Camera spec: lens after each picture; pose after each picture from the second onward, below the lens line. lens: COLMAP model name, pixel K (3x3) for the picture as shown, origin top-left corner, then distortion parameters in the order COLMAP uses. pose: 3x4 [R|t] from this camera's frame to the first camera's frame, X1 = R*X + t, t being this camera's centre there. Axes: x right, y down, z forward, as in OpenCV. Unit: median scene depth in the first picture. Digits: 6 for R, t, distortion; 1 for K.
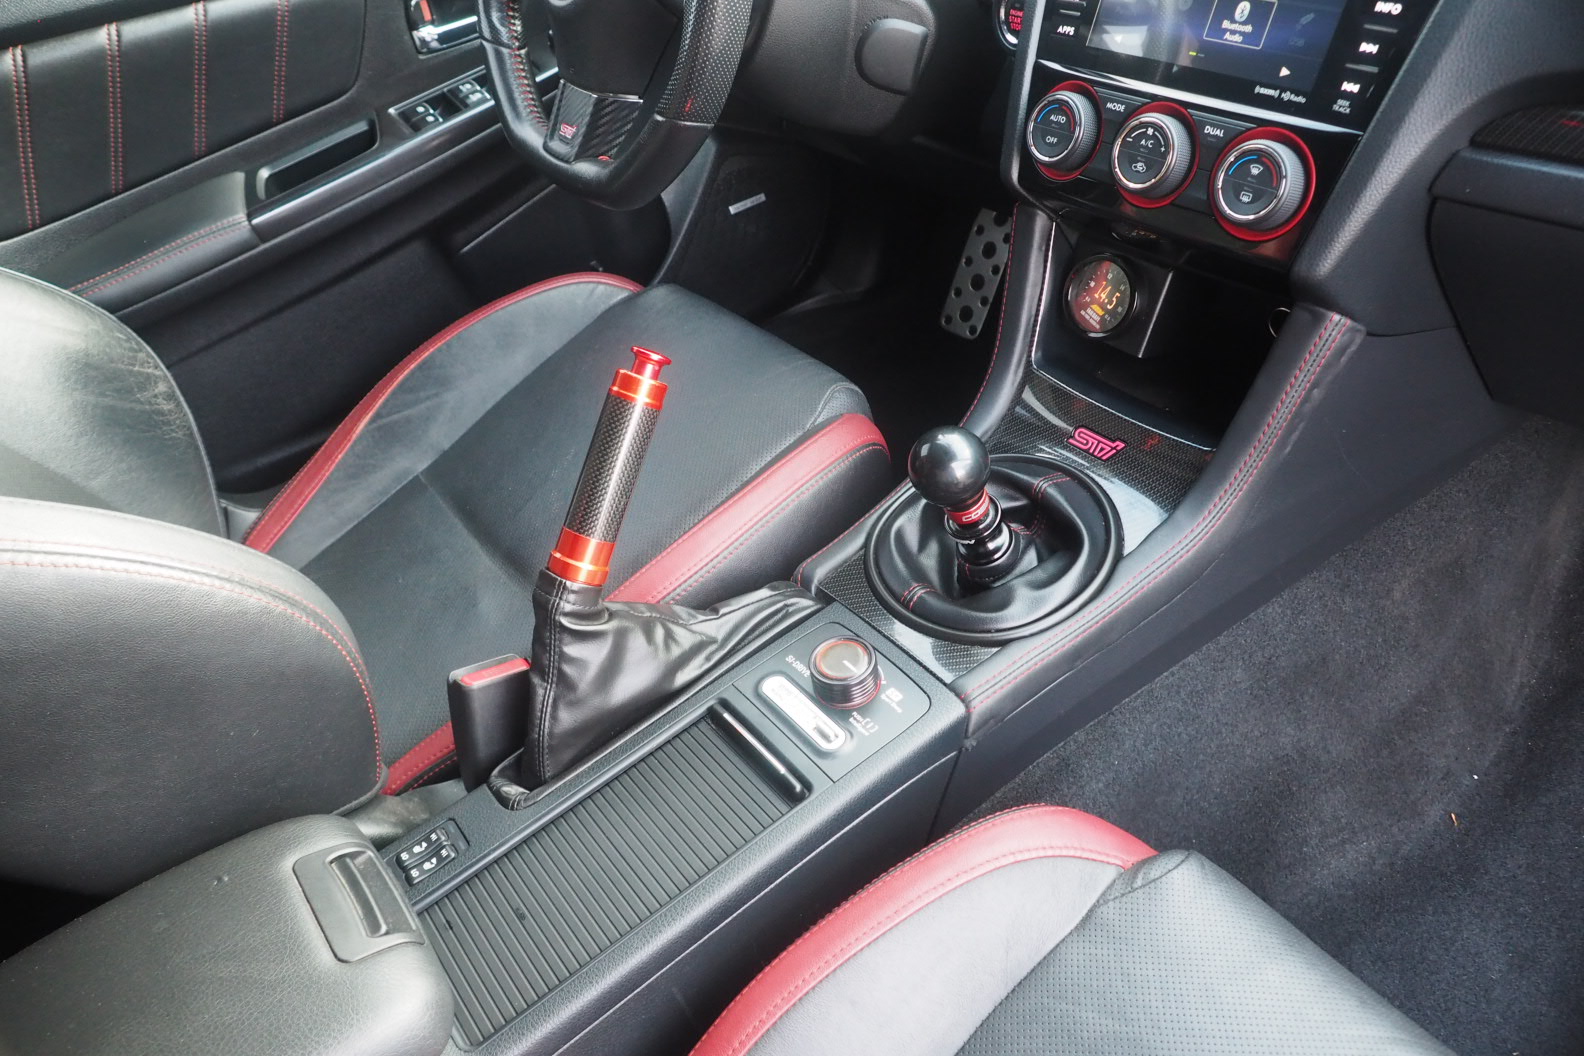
lens RADIAL K [[1123.2, 0, 798.9], [0, 1123.2, 530.7], [0, 0, 1]] dist [-0.026322, -0.002182]
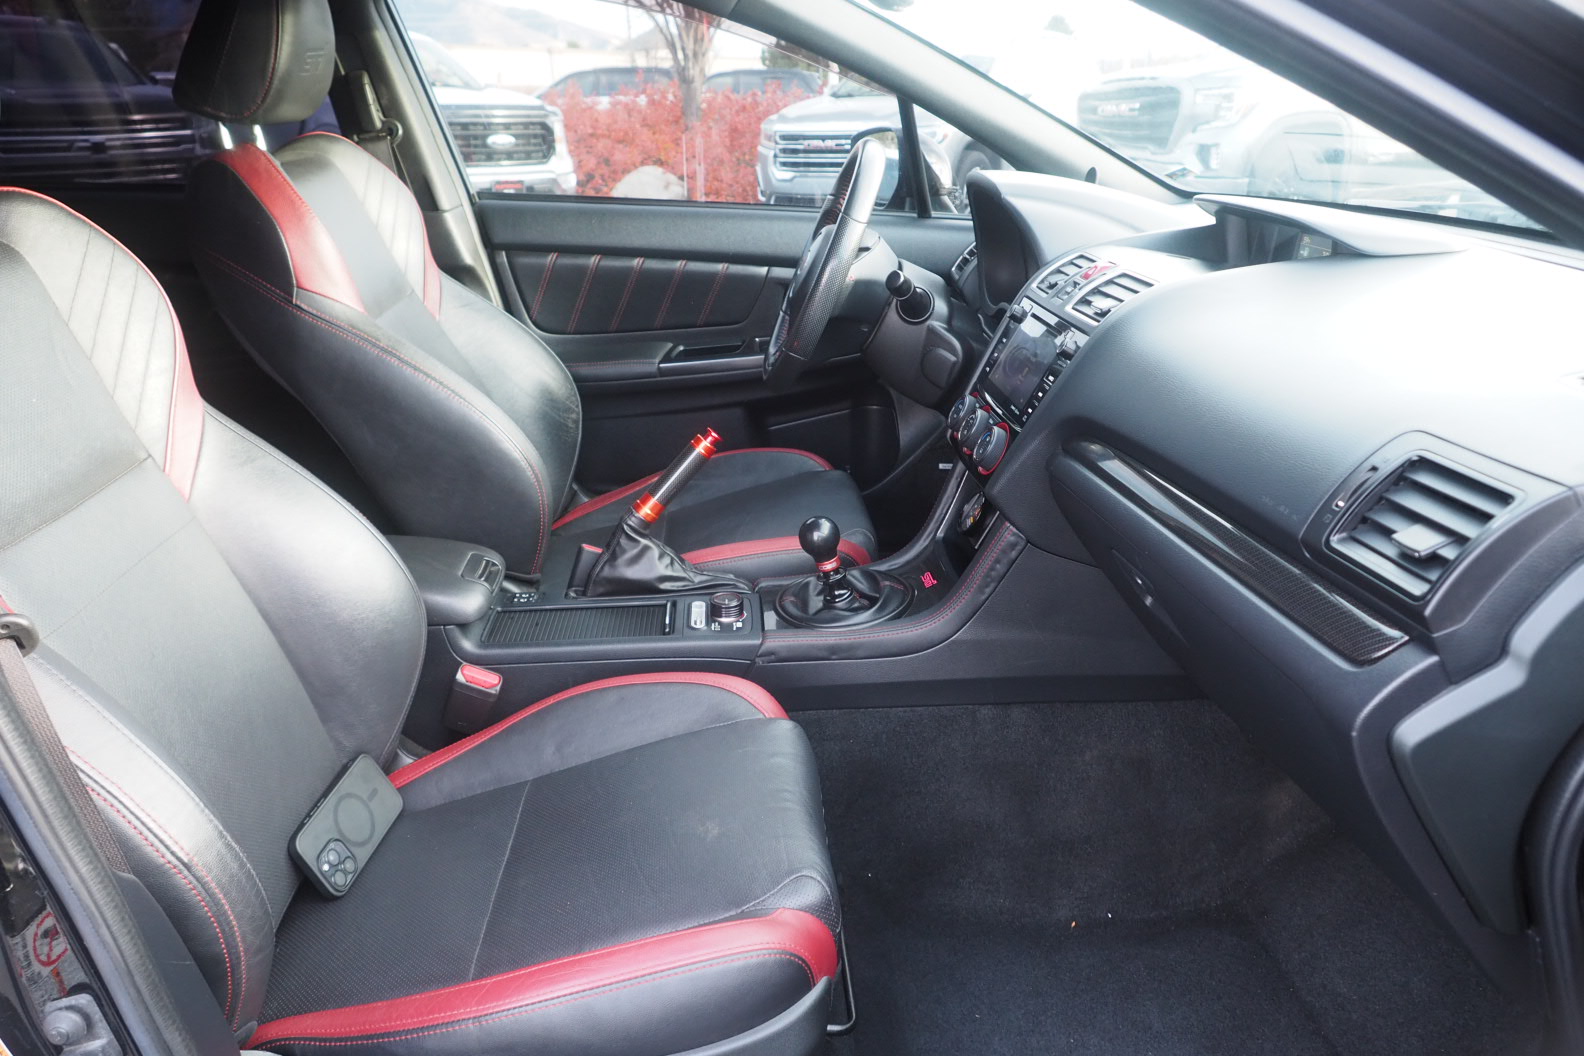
lens RADIAL K [[1137.0, 0, 792.0], [0, 1137.0, 528.0], [0, 0, 1]] dist [-0.023845, 0.001319]
pose [[0.819754, 0.339256, -0.461421, 0.958822], [-0.460786, 0.869151, -0.179590, 0.293500], [0.340118, 0.359836, 0.868814, -0.714780]]
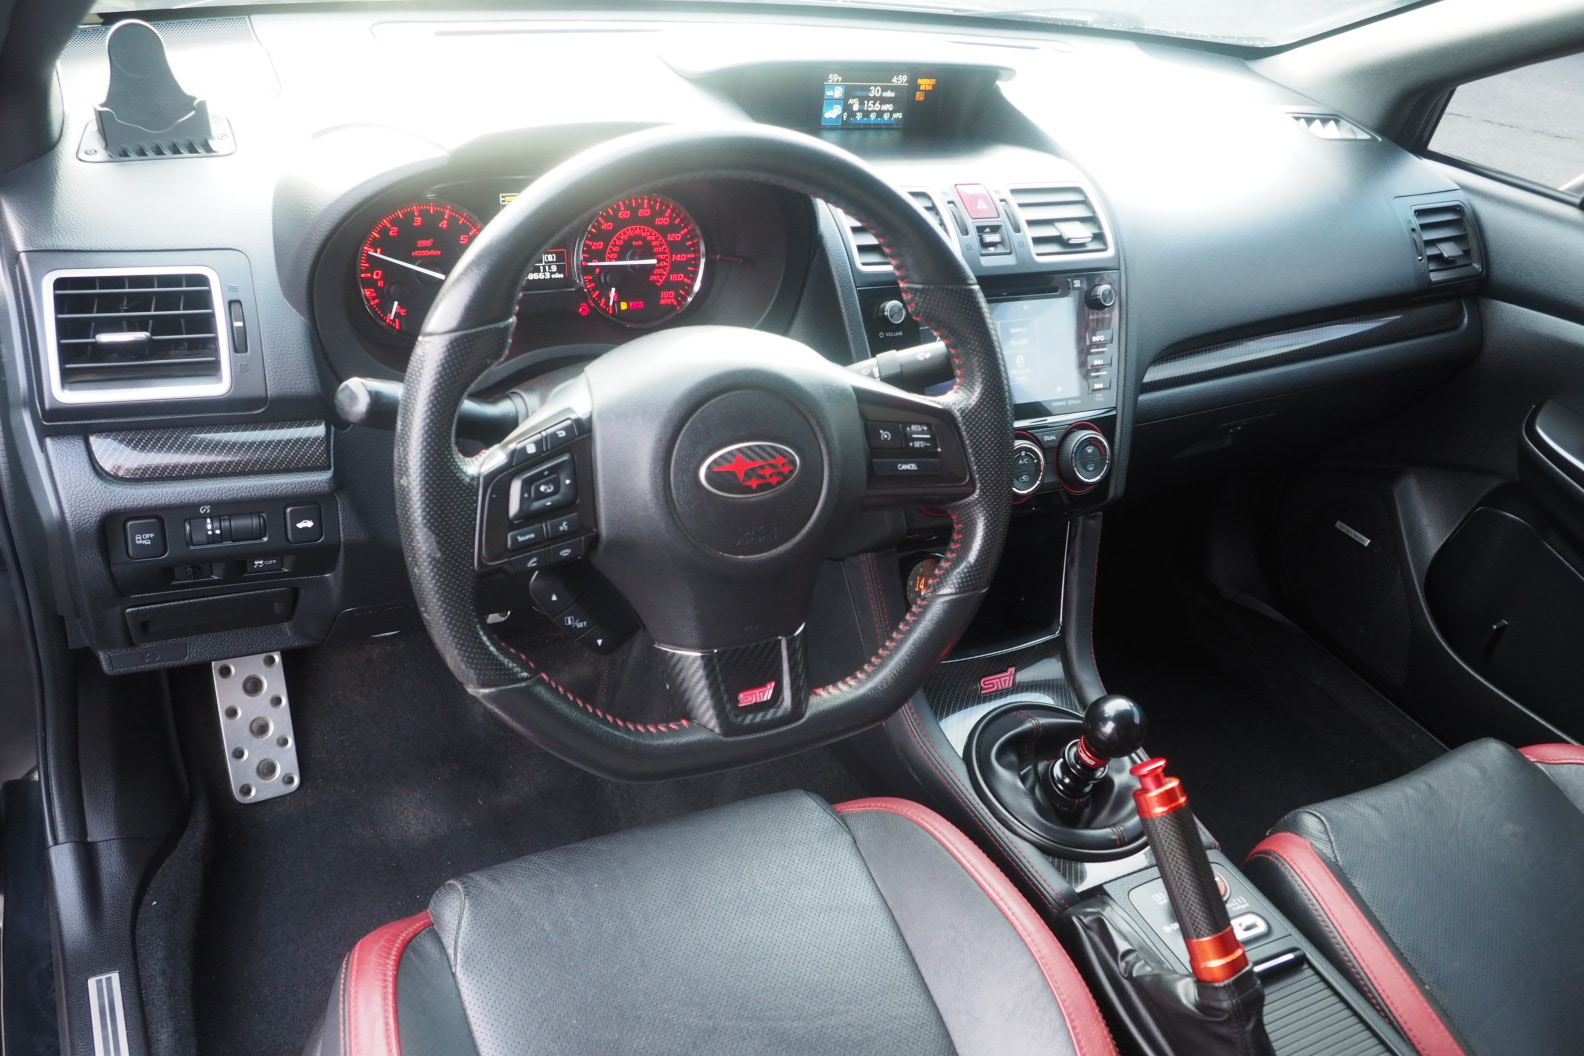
lens RADIAL K [[1323.0, 0, 795.6], [0, 1323.0, 536.4], [0, 0, 1]] dist [-0.025047, -0.002275]
pose [[0.153543, -0.375949, 0.913831, -1.146946], [0.509260, 0.822627, 0.252861, -0.754590], [-0.846805, 0.426553, 0.317764, 0.693209]]
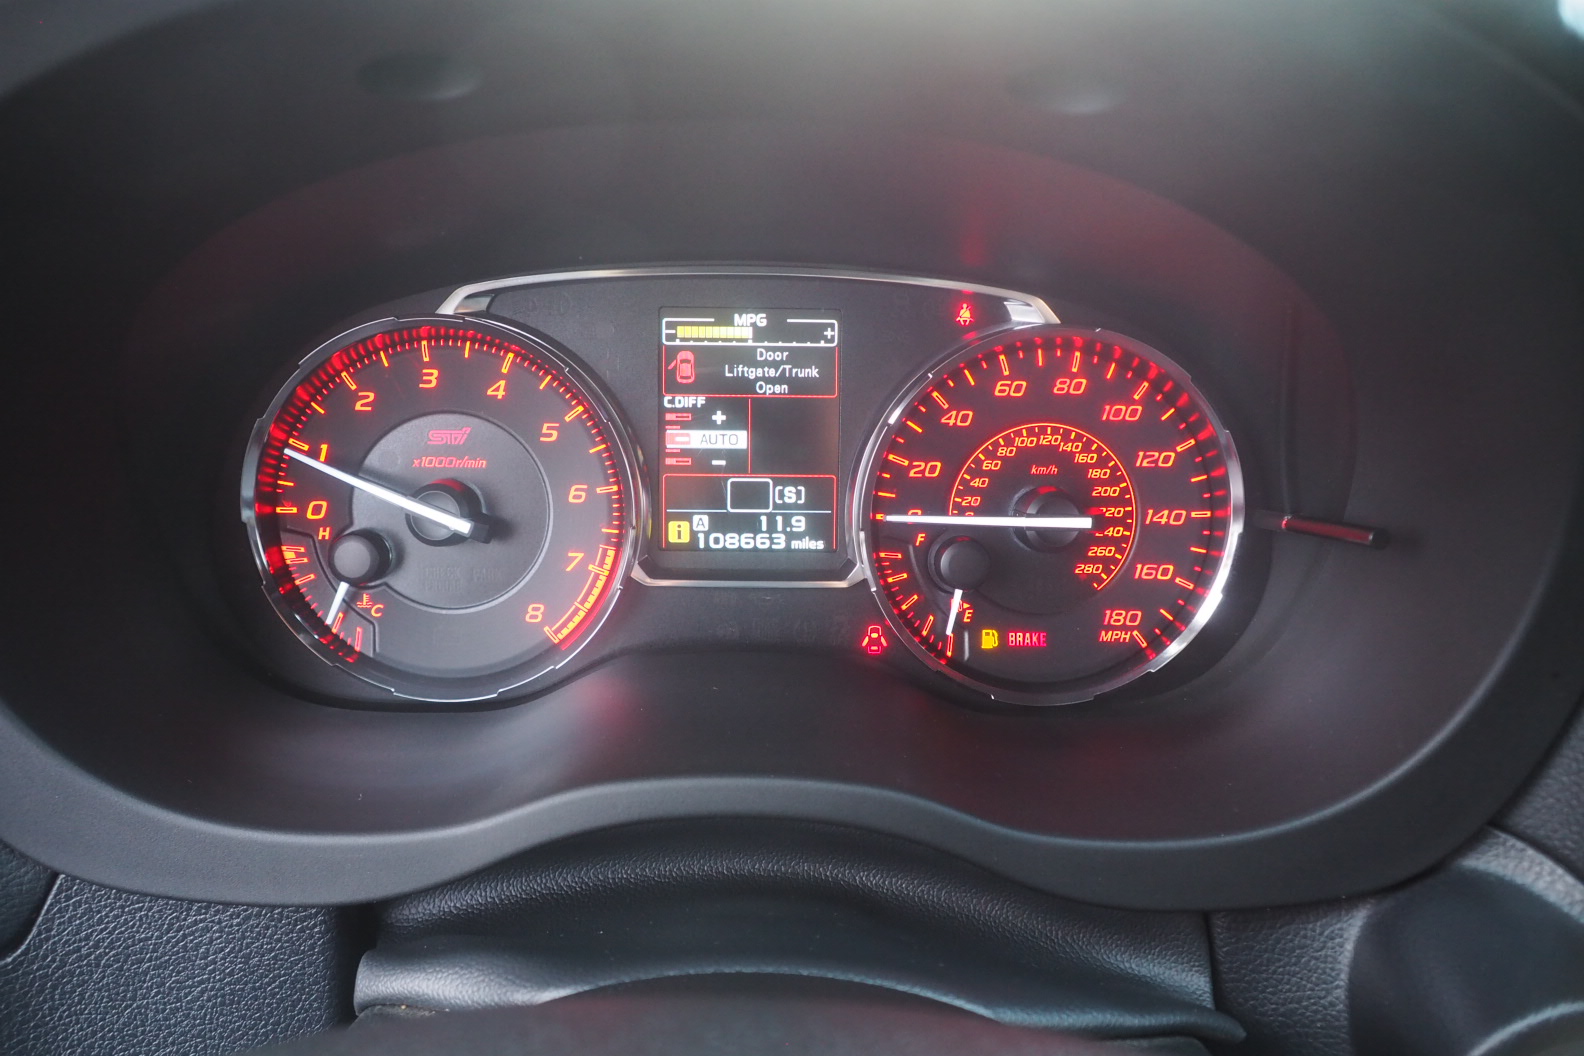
lens RADIAL K [[1123.2, 0, 798.9], [0, 1123.2, 530.7], [0, 0, 1]] dist [-0.026322, -0.002182]
pose [[0.587302, -0.164427, 0.792490, -0.127175], [0.437504, 0.888262, -0.139930, -0.700237], [-0.680930, 0.428898, 0.593616, 0.980926]]
